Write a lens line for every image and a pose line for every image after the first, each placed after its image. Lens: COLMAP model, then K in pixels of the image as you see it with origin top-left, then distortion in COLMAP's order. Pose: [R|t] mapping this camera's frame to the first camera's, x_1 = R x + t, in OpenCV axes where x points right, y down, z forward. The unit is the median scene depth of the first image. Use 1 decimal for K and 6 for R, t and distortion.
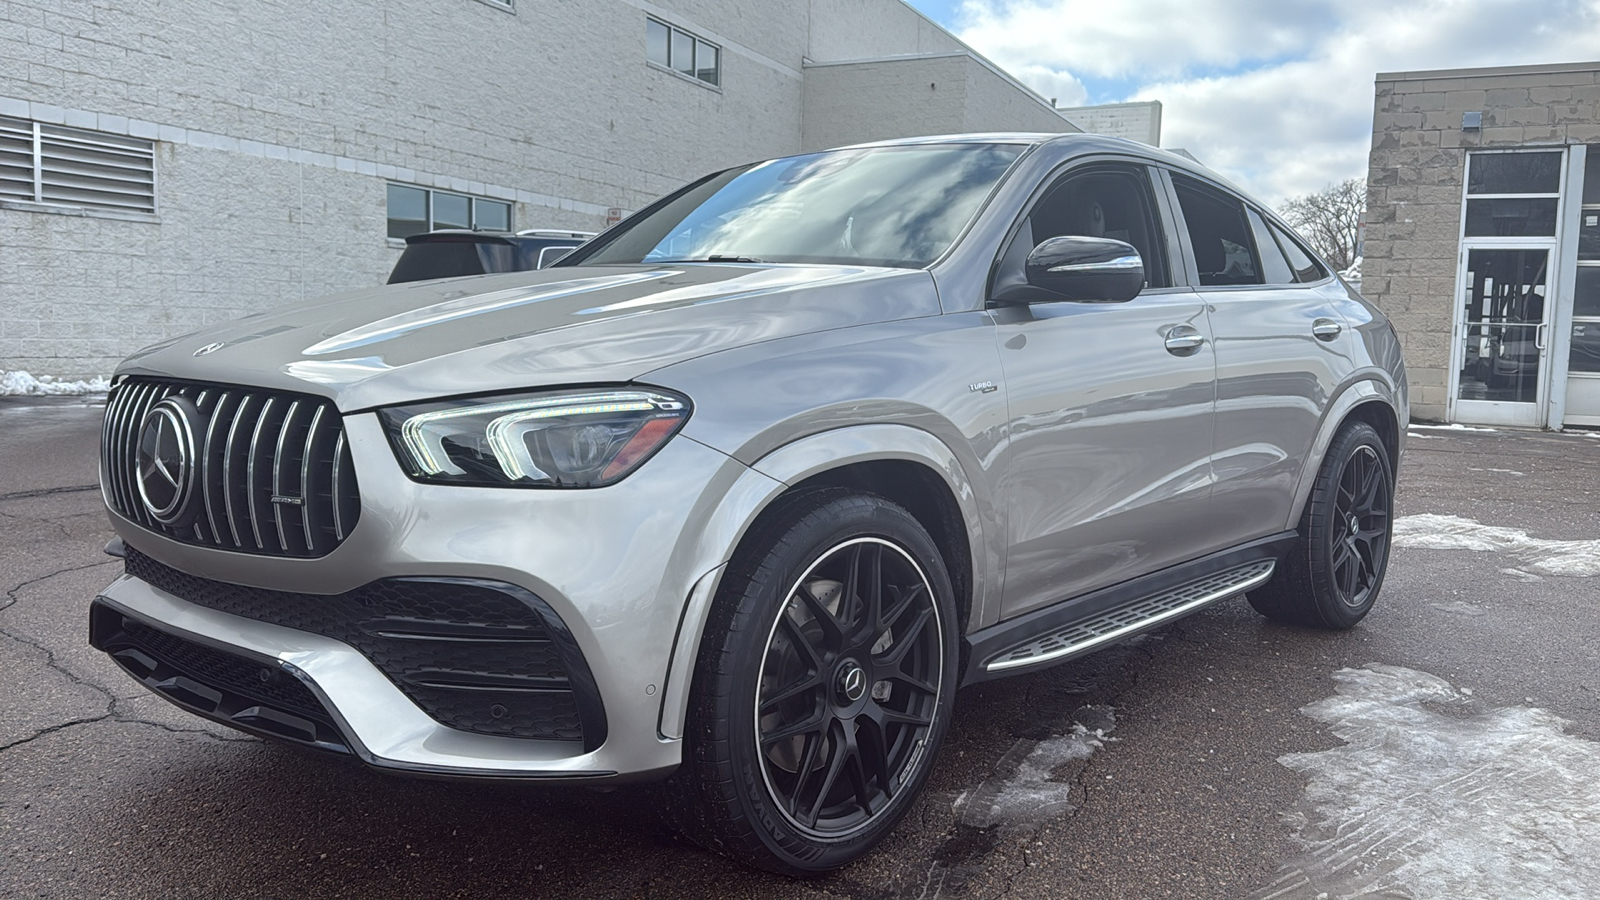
lens RADIAL K [[1359.9, 0, 796.4], [0, 1359.9, 457.0], [0, 0, 1]] dist [0.059986, -0.081943]
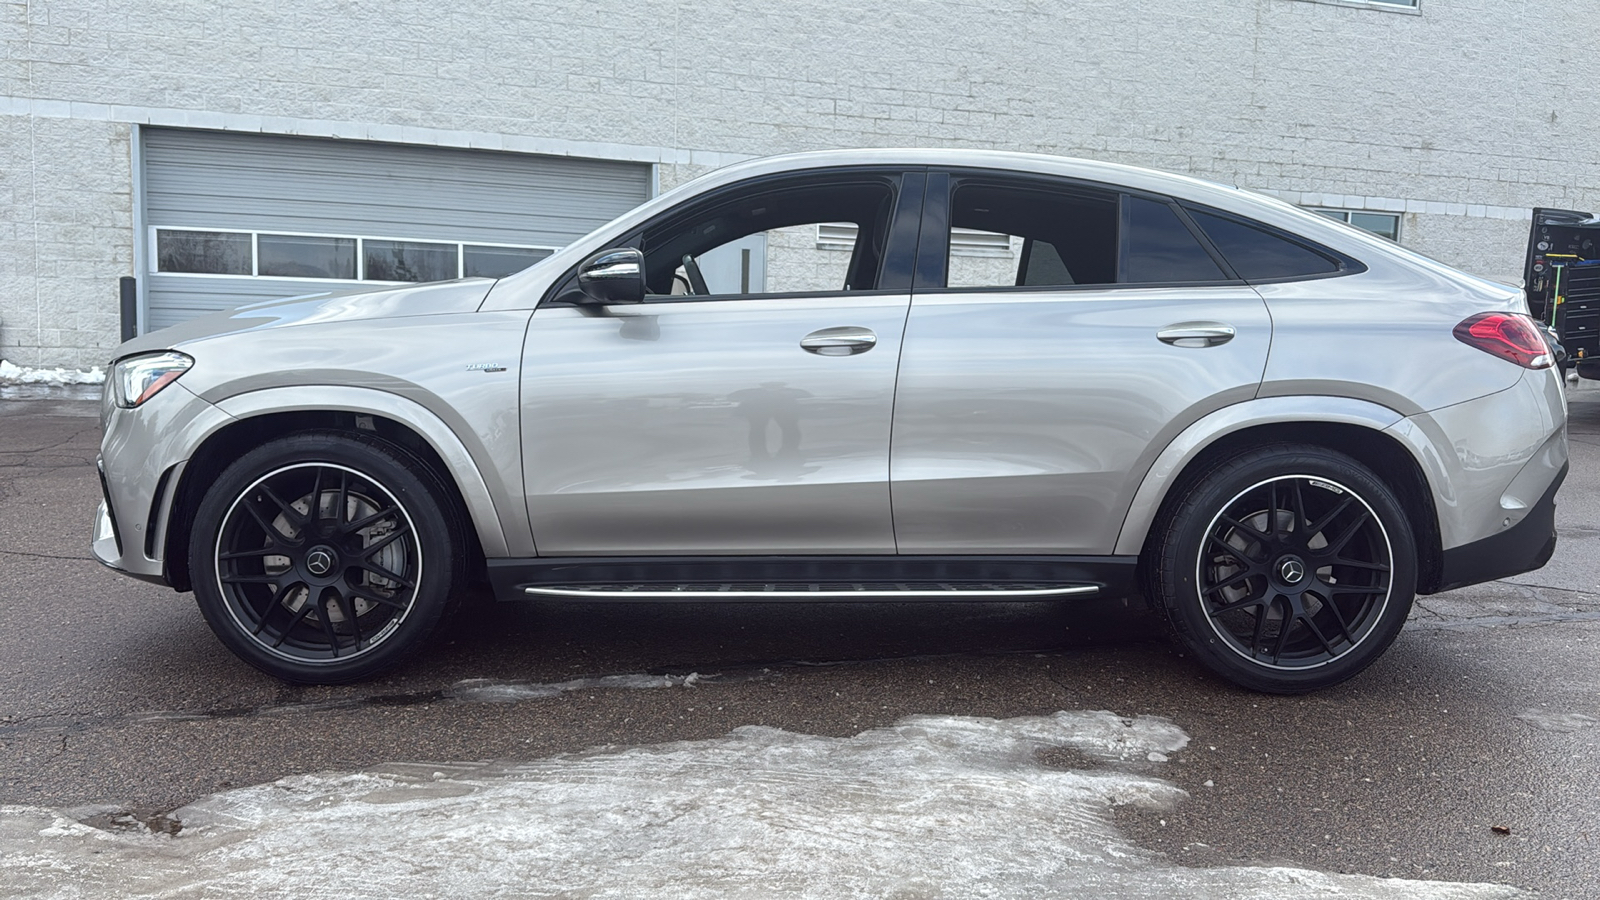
lens RADIAL K [[1359.9, 0, 793.4], [0, 1359.9, 461.4], [0, 0, 1]] dist [0.059986, -0.081943]
pose [[0.651011, 0.070532, -0.755784, 0.285296], [-0.081612, 0.996406, 0.022689, -0.003331], [0.754668, 0.046910, 0.654428, 0.078923]]
